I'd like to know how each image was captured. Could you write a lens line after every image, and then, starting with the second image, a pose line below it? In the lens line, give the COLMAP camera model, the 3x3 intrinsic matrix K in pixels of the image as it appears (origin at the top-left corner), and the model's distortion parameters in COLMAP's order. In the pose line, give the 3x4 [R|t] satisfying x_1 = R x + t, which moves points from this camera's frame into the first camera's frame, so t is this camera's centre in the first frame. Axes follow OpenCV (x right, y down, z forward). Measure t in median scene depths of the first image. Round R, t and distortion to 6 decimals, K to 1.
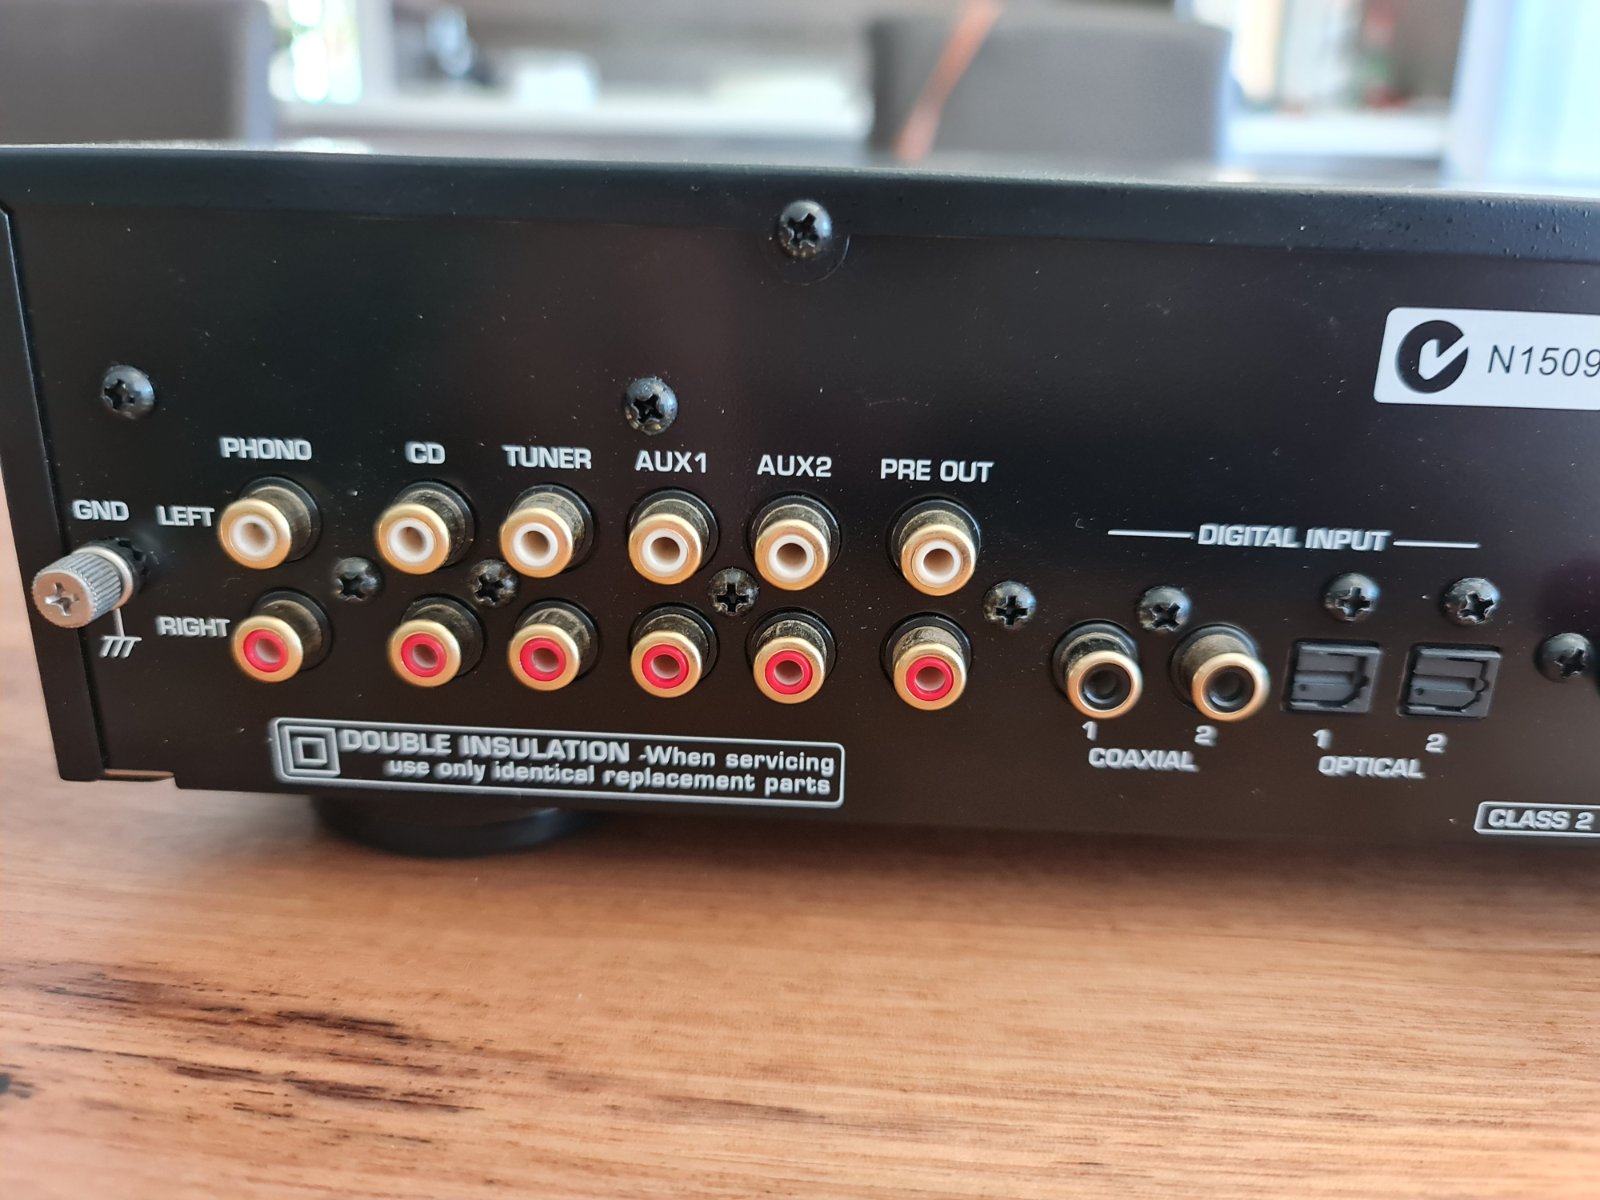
lens RADIAL K [[1257.2, 0, 800.0], [0, 1257.2, 600.0], [0, 0, 1]] dist [-0.043834, 0.001747]
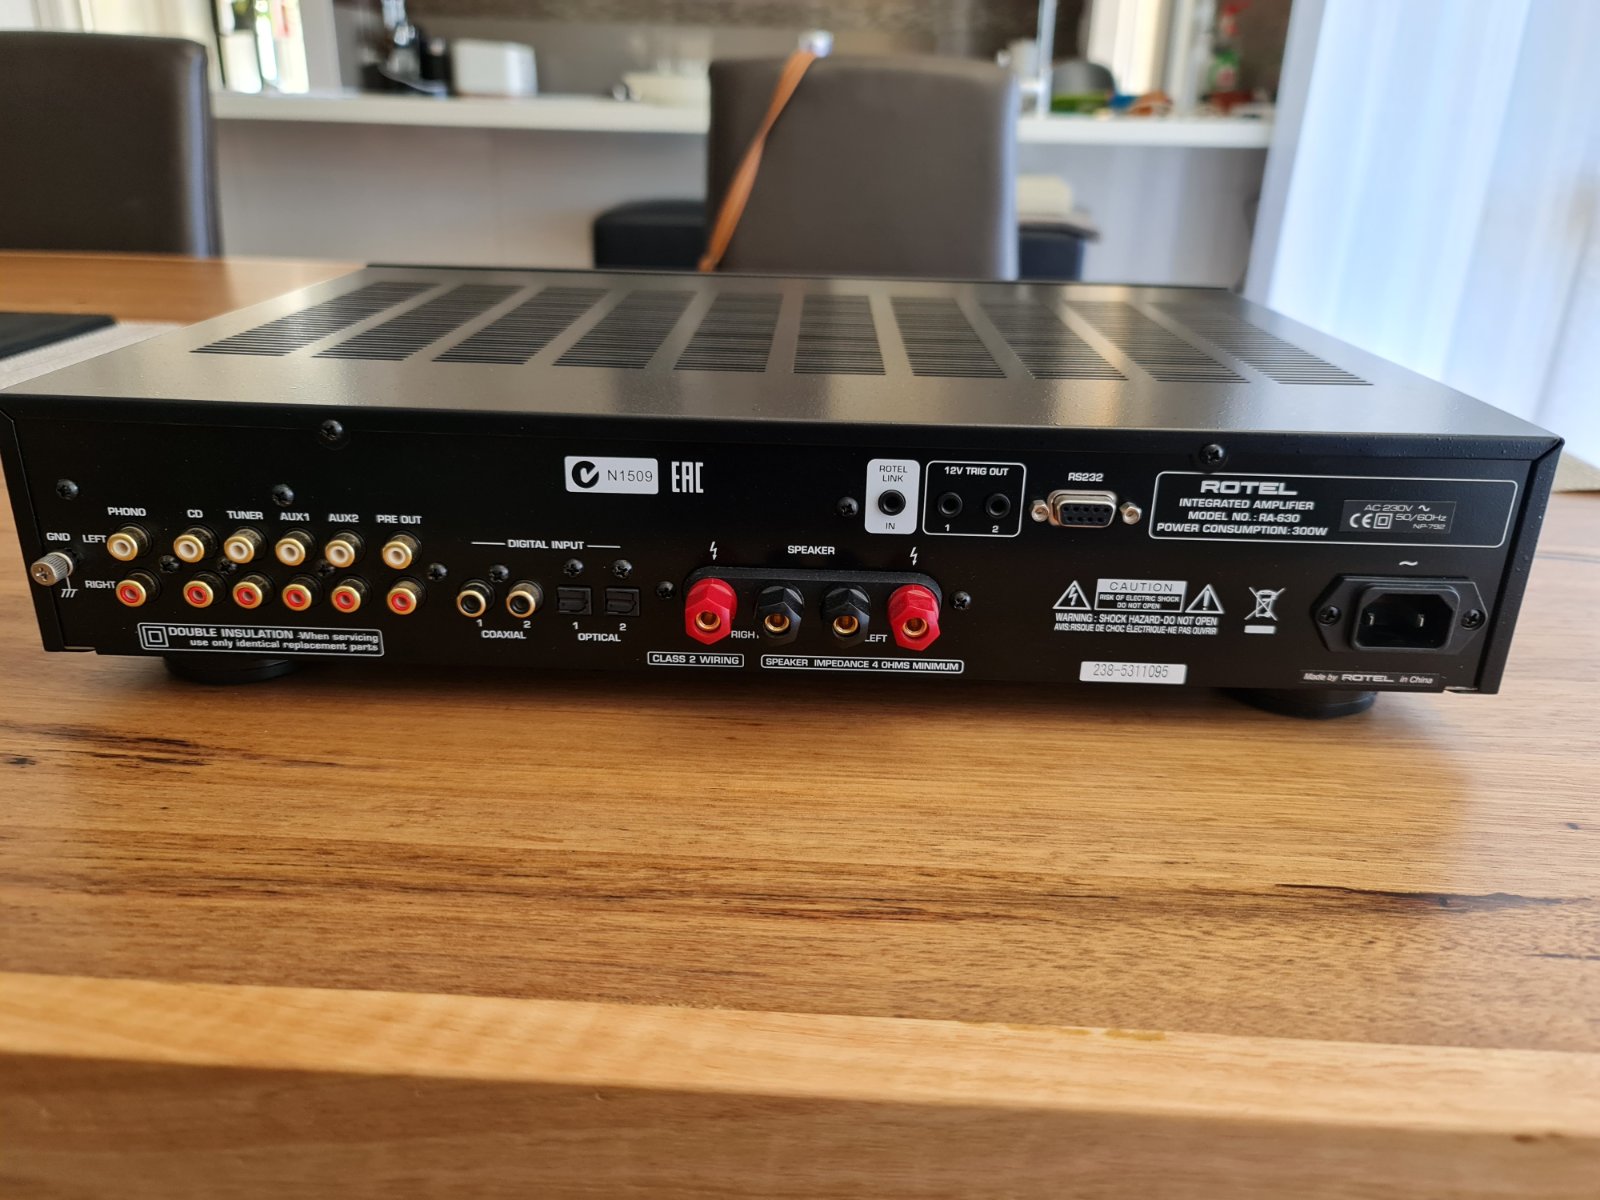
lens RADIAL K [[1191.5, 0, 800.0], [0, 1191.5, 600.0], [0, 0, 1]] dist [0.002580, 0.006411]
pose [[0.999597, -0.010464, 0.026391, 0.803381], [0.009105, 0.998653, 0.051086, -0.053711], [-0.026890, -0.050826, 0.998345, -1.343148]]
